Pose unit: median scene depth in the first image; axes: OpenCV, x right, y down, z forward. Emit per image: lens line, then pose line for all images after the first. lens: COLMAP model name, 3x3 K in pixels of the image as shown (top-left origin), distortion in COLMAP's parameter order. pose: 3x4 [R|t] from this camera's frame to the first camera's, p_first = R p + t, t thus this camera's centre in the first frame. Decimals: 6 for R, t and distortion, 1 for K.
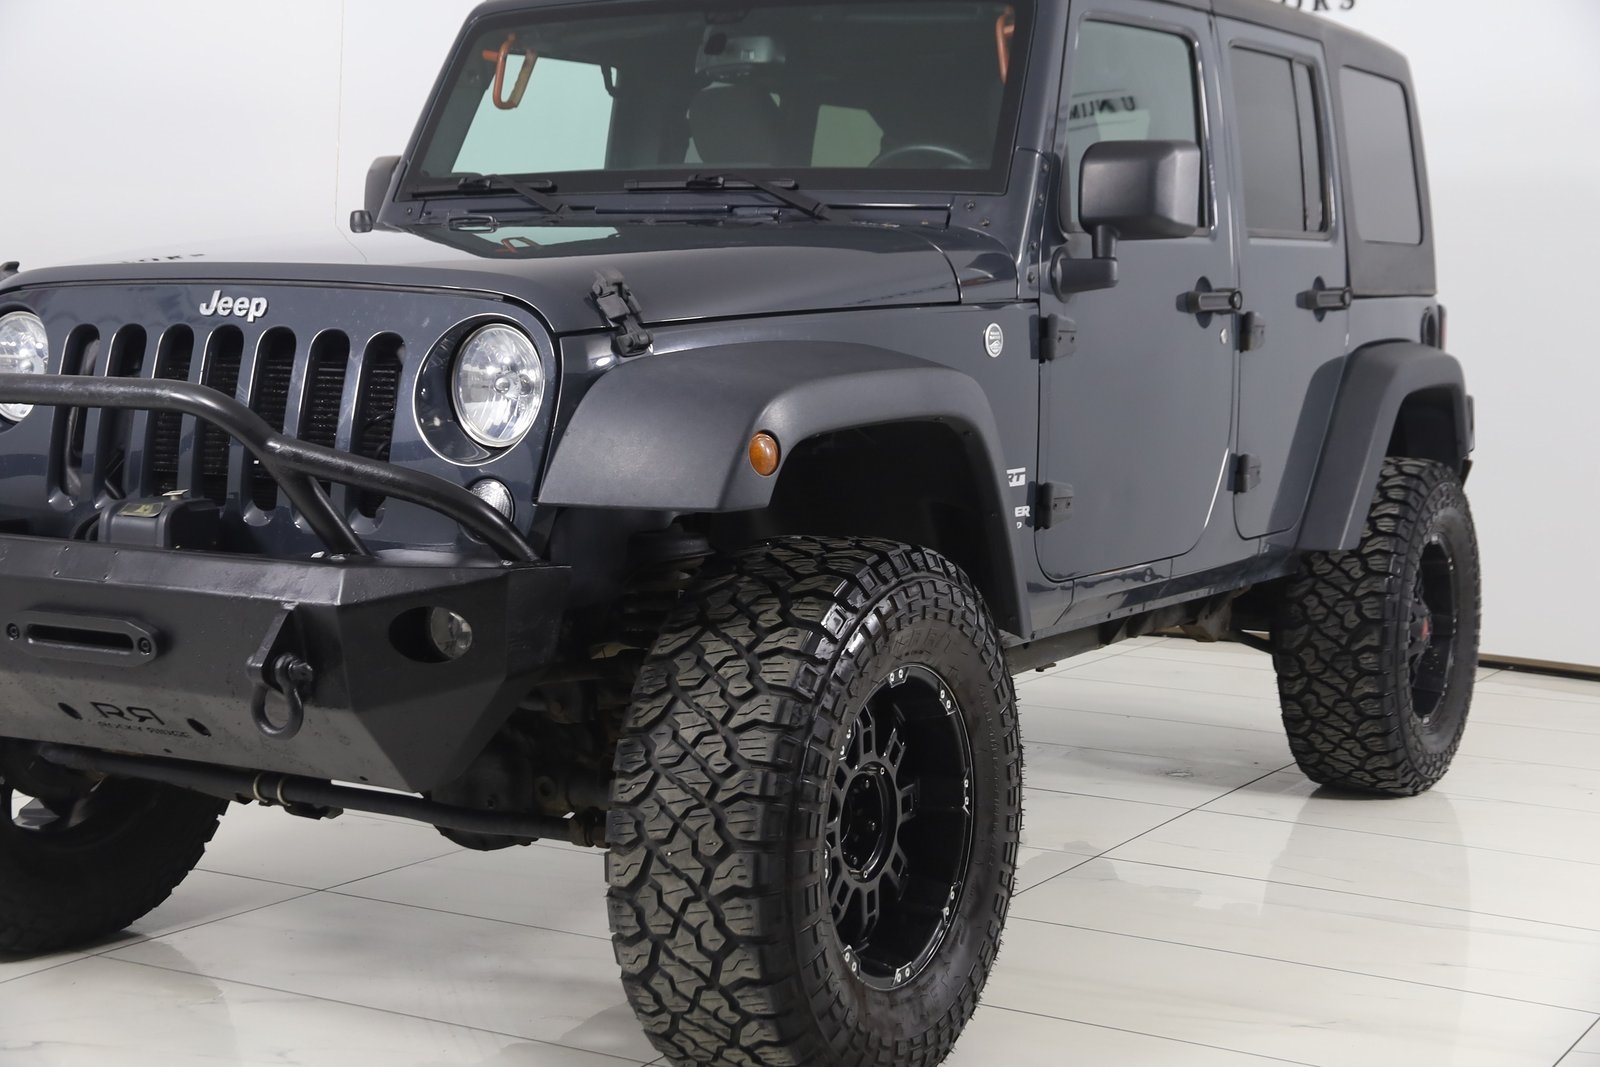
lens RADIAL K [[2476.3, 0, 810.3], [0, 2476.3, 515.1], [0, 0, 1]] dist [0.129525, 0.000000]
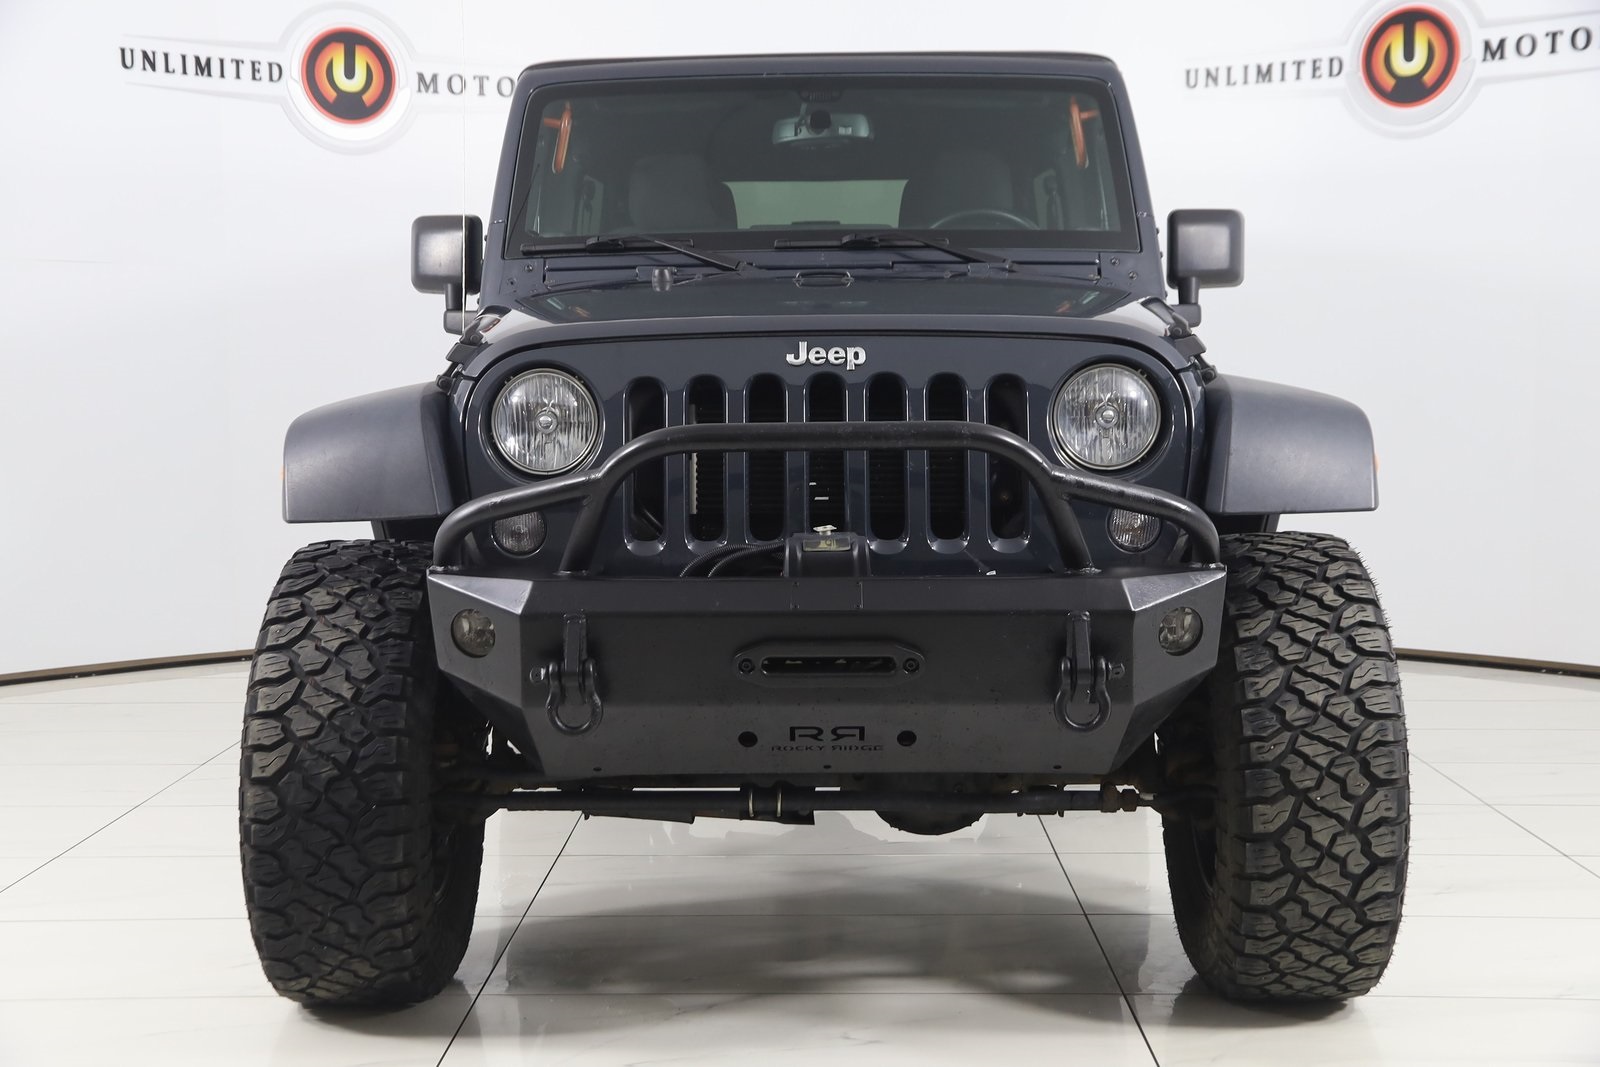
lens RADIAL K [[2180.4, 0, 805.7], [0, 2180.4, 523.8], [0, 0, 1]] dist [0.084686, 0.000000]
pose [[0.871836, -0.062044, 0.485852, -0.723928], [0.064583, 0.997846, 0.011537, -0.022624], [-0.485522, 0.021319, 0.873965, 0.177606]]
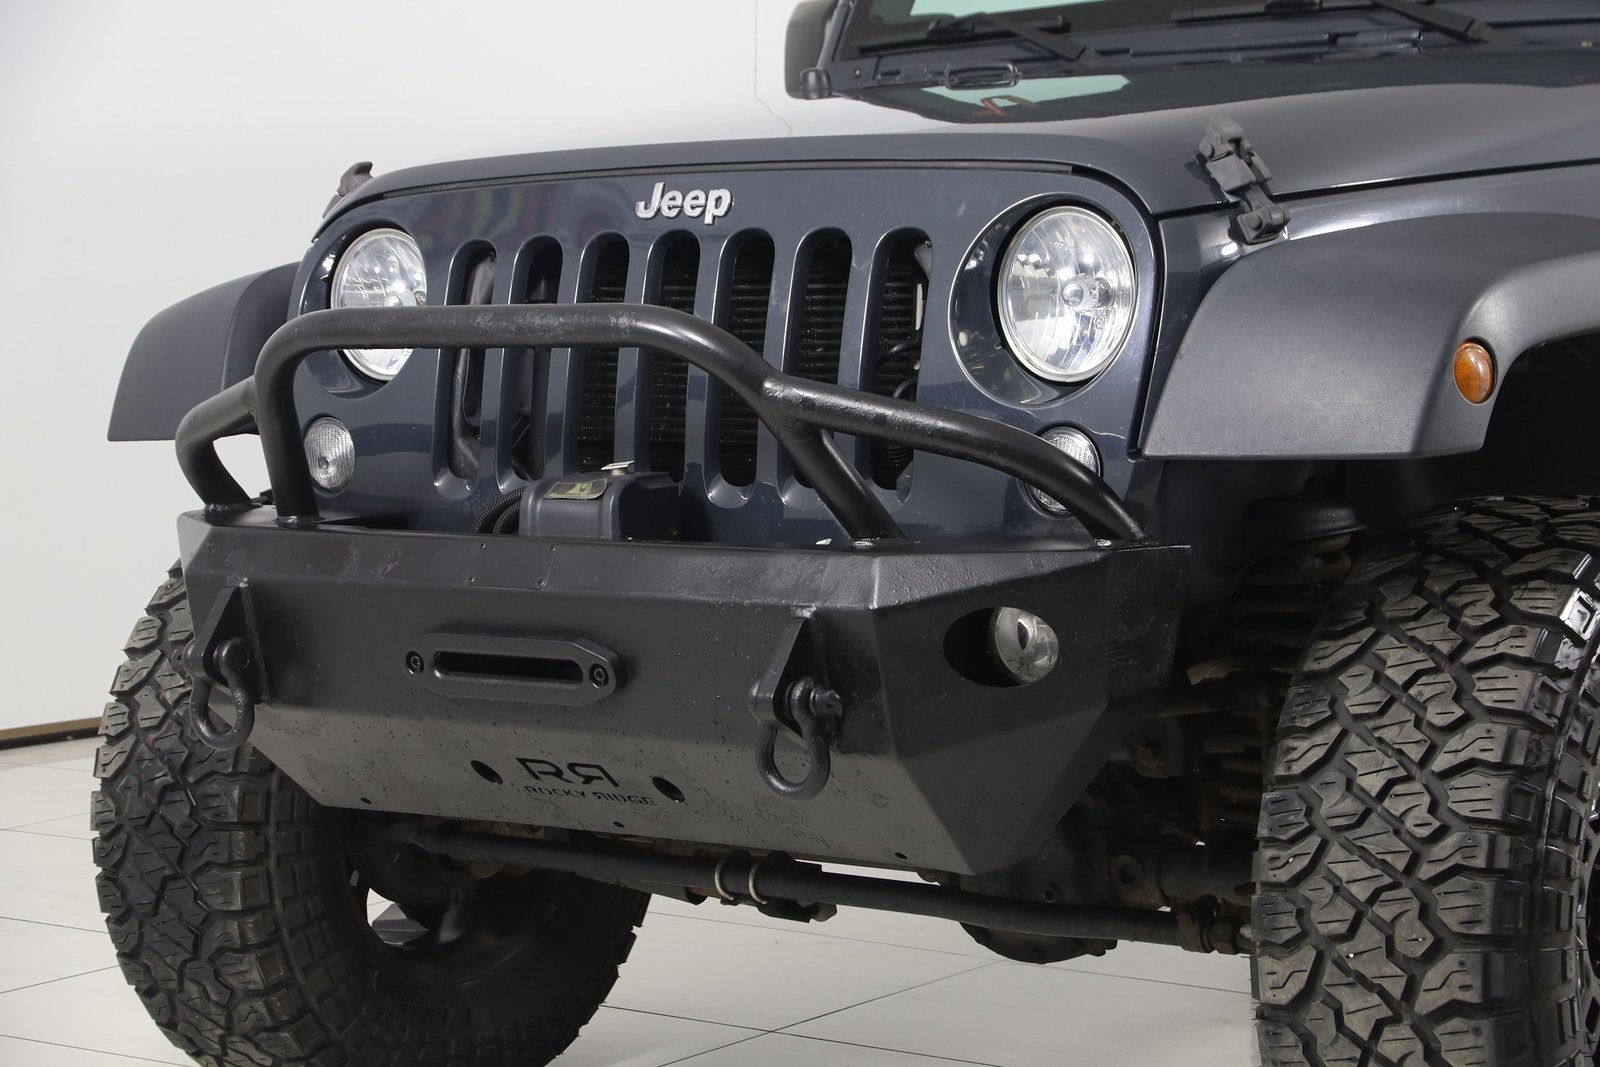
lens RADIAL K [[3538.5, 0, 812.4], [0, 3538.5, 533.8], [0, 0, 1]] dist [0.224651, 0.000000]
pose [[0.991521, -0.033441, -0.125573, -0.071454], [0.033475, 0.999438, -0.001841, 0.014548], [0.125564, -0.002378, 0.992083, -0.005694]]
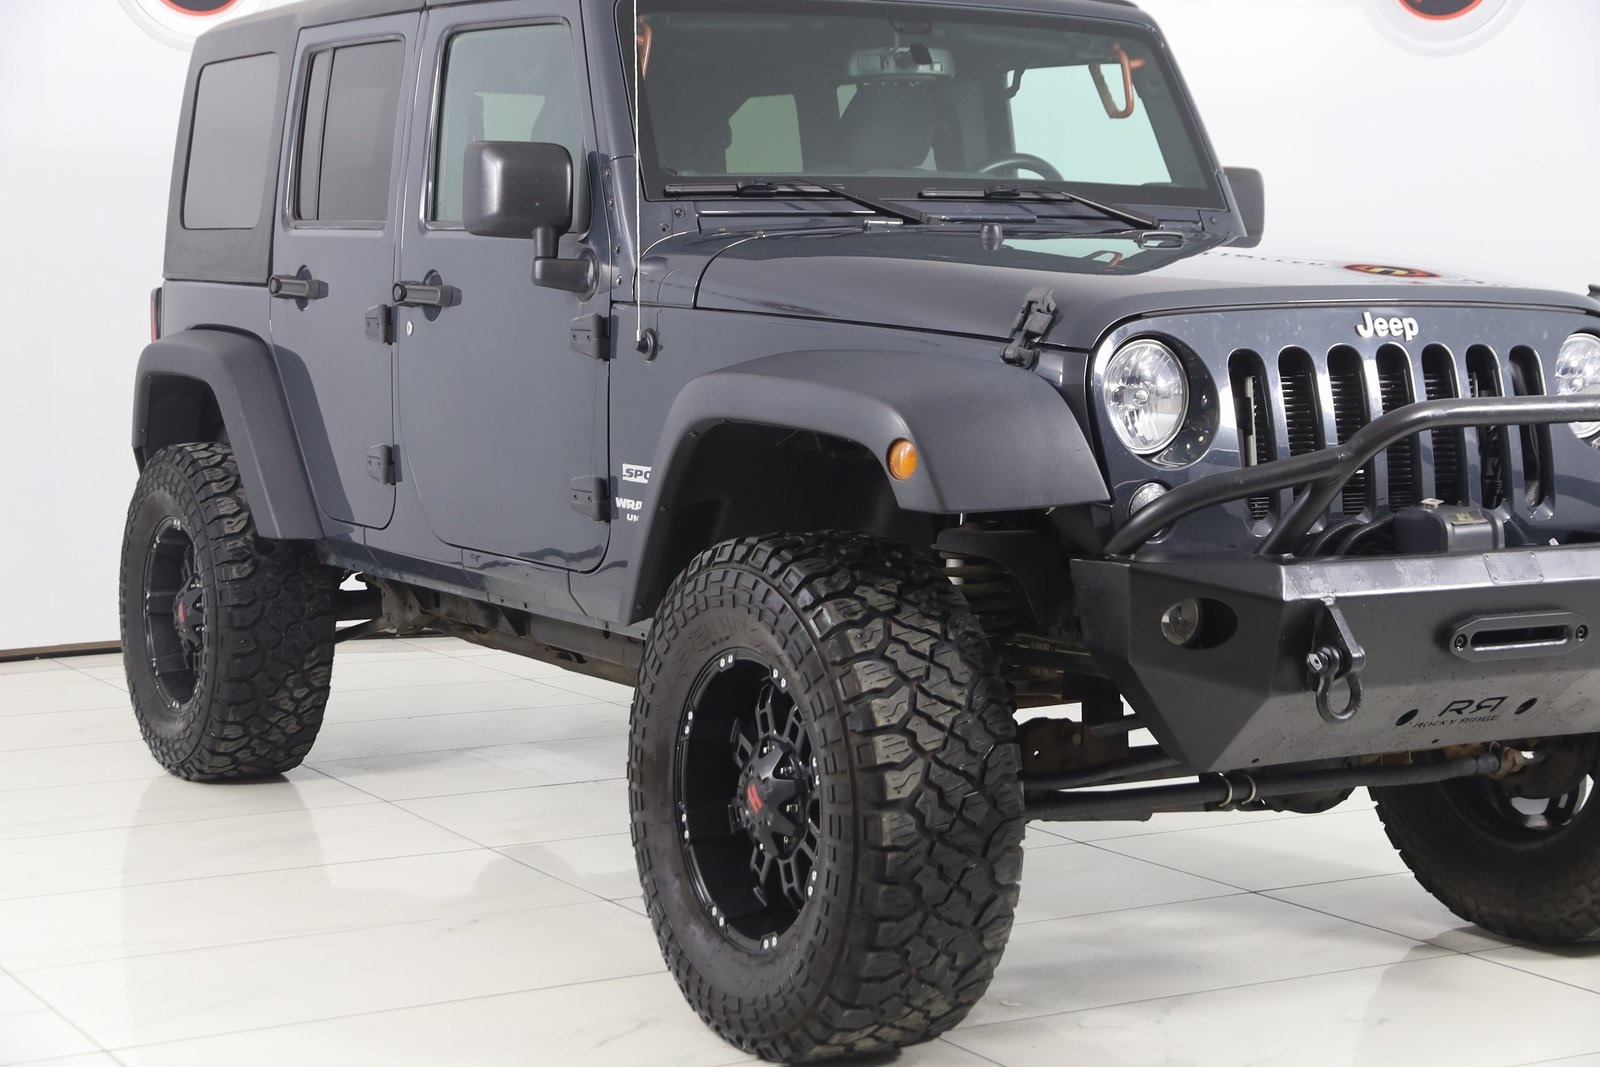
lens RADIAL K [[2725.4, 0, 781.9], [0, 2725.4, 505.7], [0, 0, 1]] dist [0.123791, 0.000000]
pose [[0.501448, -0.086767, 0.860826, -1.420582], [0.074728, 0.995584, 0.056820, -0.095988], [-0.861955, 0.035835, 0.505717, 0.645529]]
